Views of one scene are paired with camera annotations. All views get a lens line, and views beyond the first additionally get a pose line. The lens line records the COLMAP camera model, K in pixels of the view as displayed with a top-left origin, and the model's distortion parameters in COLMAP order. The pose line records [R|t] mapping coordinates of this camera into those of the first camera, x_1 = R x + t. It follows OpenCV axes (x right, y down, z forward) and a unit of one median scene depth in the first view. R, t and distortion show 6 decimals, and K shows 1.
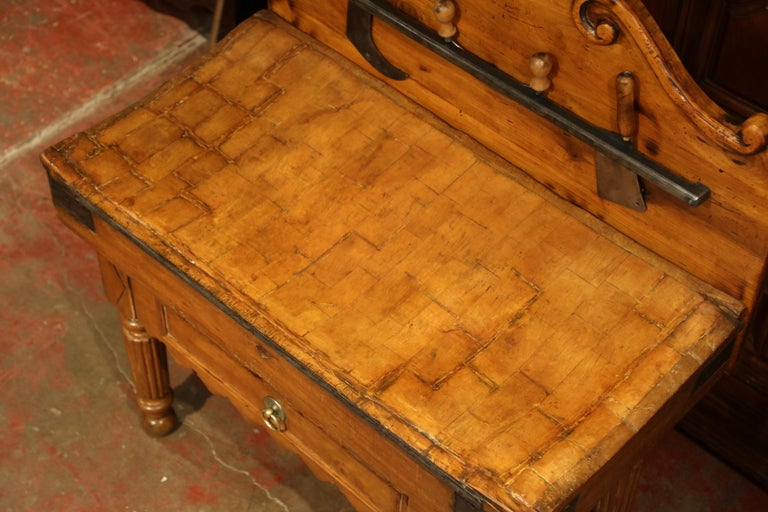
lens RADIAL K [[1428.0, 0, 383.0], [0, 1428.0, 256.3], [0, 0, 1]] dist [0.264724, 0.000000]
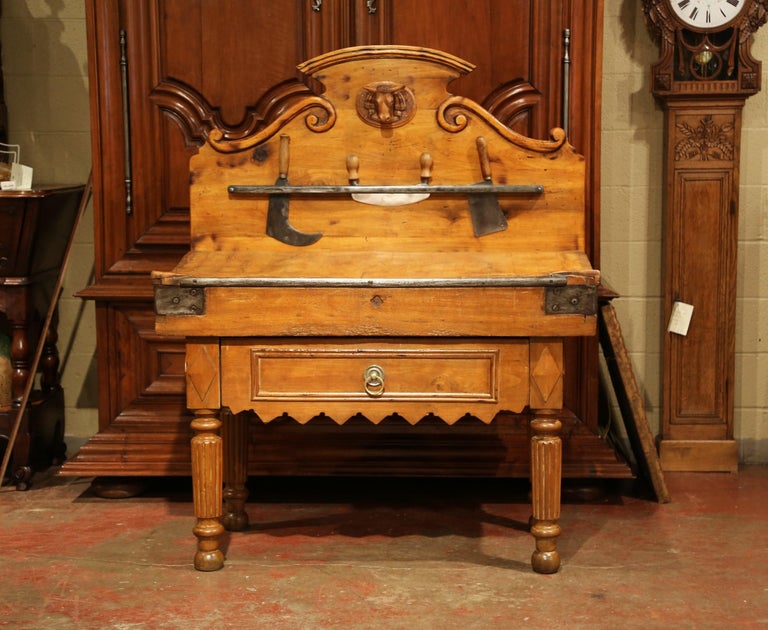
lens RADIAL K [[1587.6, 0, 410.4], [0, 1587.6, 317.0], [0, 0, 1]] dist [0.238826, 0.000000]
pose [[0.759652, -0.087280, 0.644447, -1.040846], [0.491616, 0.725779, -0.481205, 0.825701], [-0.425726, 0.682369, 0.594247, -0.003740]]
